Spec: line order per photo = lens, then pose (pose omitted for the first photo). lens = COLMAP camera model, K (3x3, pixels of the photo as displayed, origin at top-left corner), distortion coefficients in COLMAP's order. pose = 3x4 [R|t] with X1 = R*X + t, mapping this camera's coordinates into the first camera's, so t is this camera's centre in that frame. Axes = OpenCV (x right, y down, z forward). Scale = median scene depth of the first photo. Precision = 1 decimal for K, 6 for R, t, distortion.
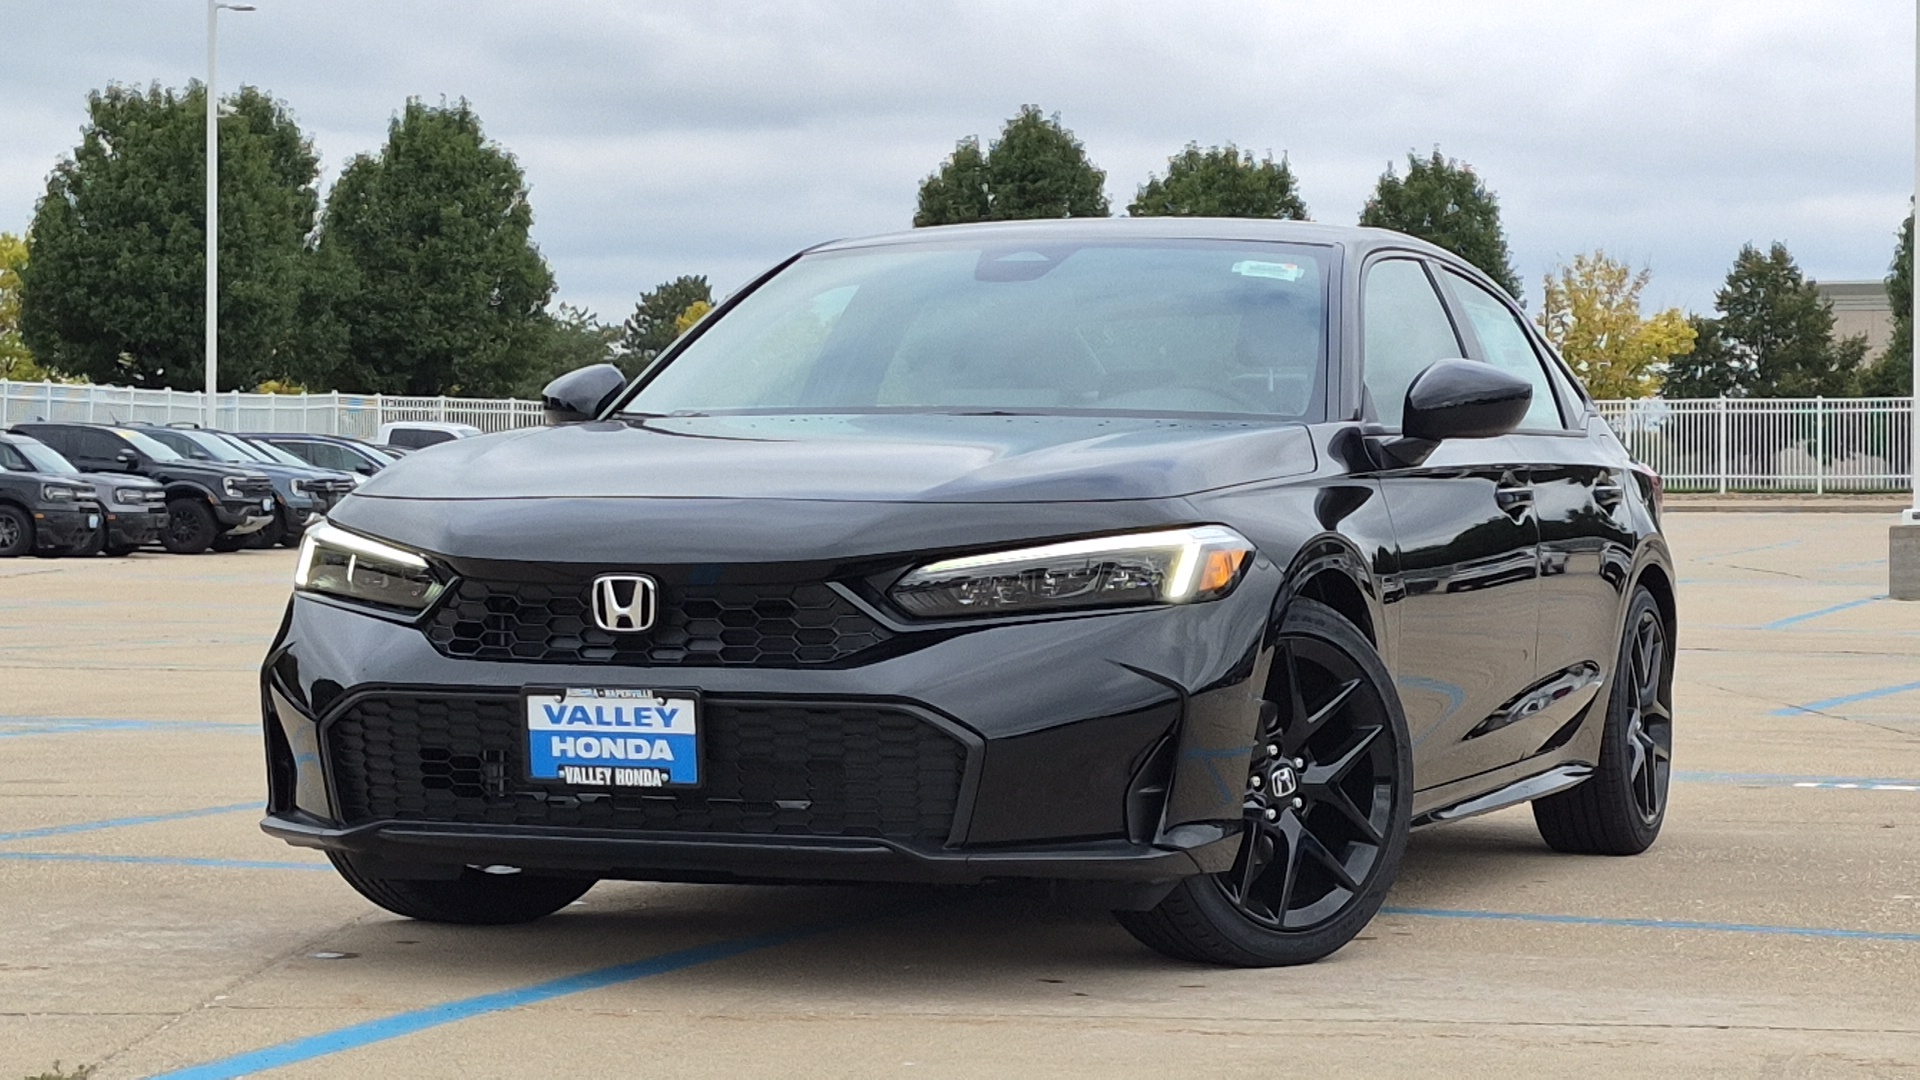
lens RADIAL K [[4019.7, 0, 959.9], [0, 4019.7, 536.3], [0, 0, 1]] dist [0.154479, 0.000000]
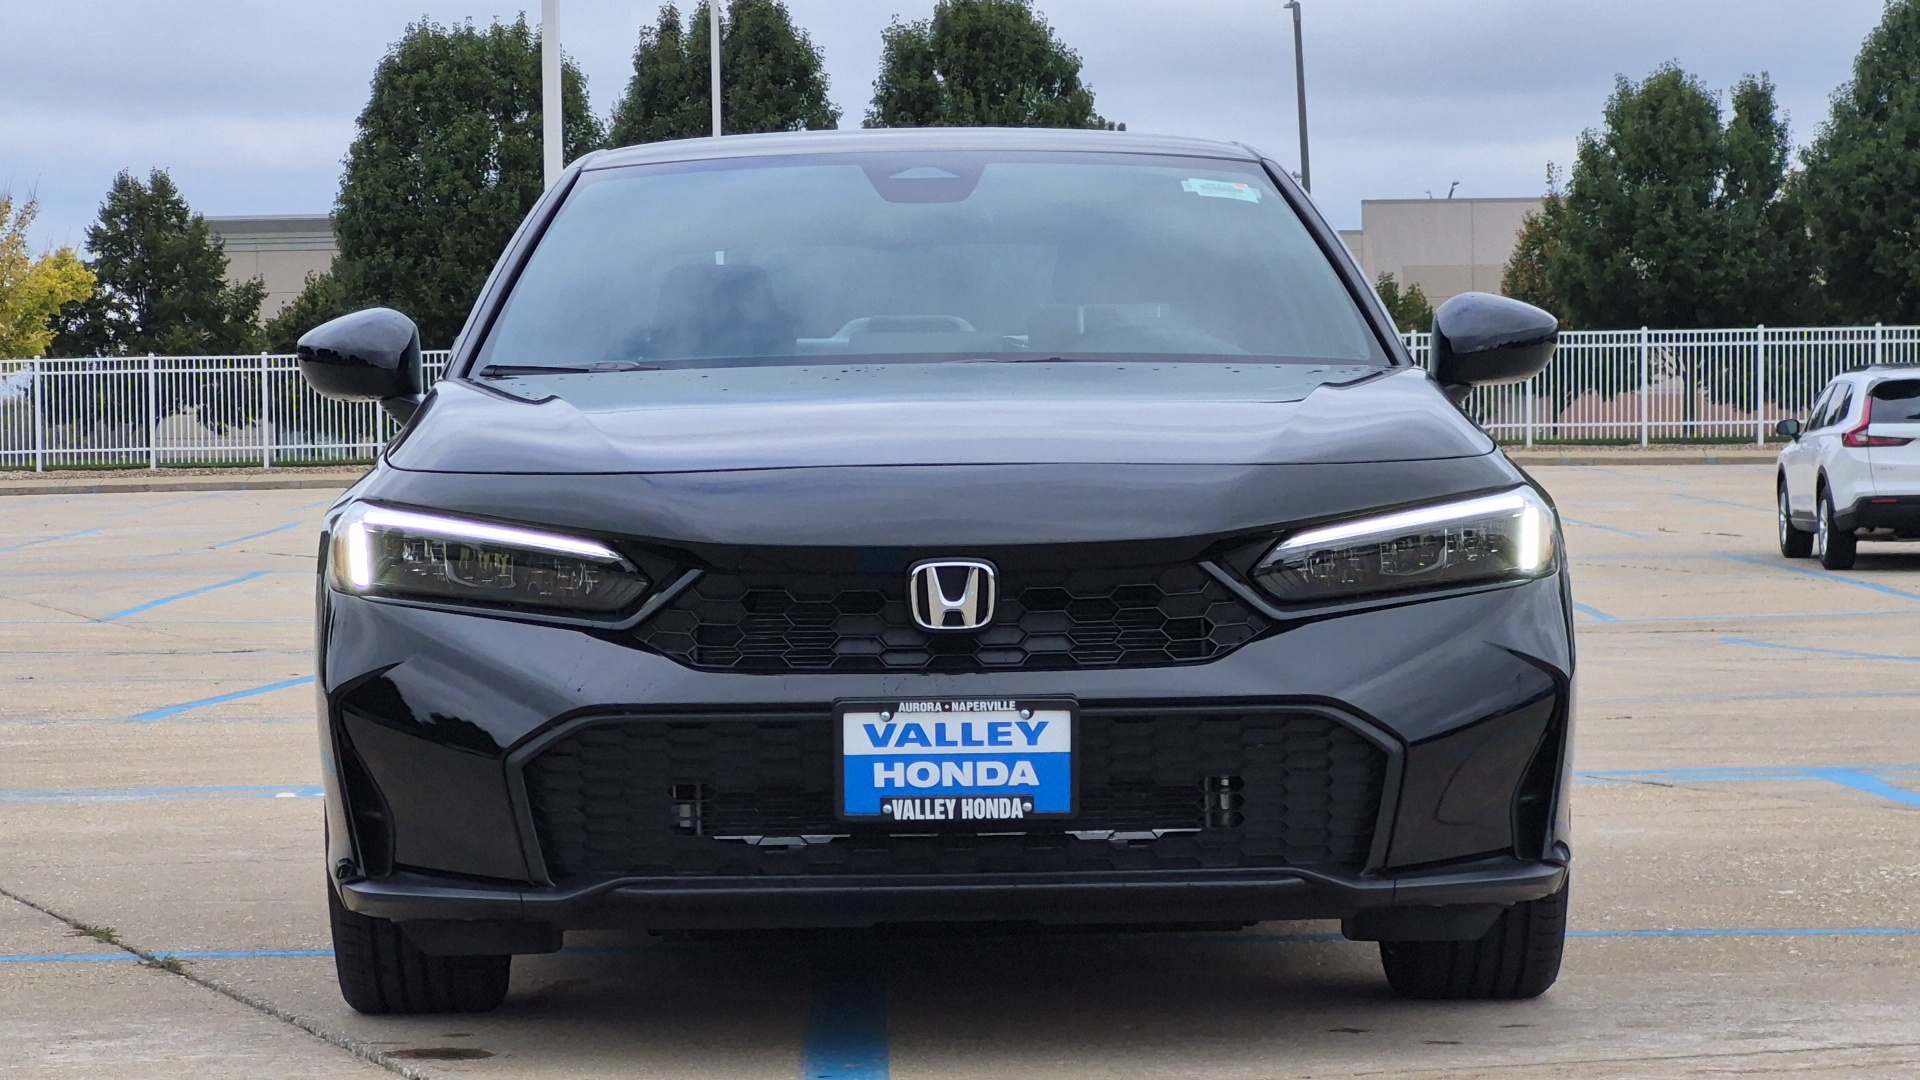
lens RADIAL K [[4832.3, 0, 959.4], [0, 4832.3, 546.2], [0, 0, 1]] dist [0.058401, 0.000000]
pose [[0.934275, -0.025682, 0.355626, -0.429924], [0.023849, 0.999670, 0.009536, -0.002531], [-0.355754, -0.000428, 0.934580, 0.087943]]
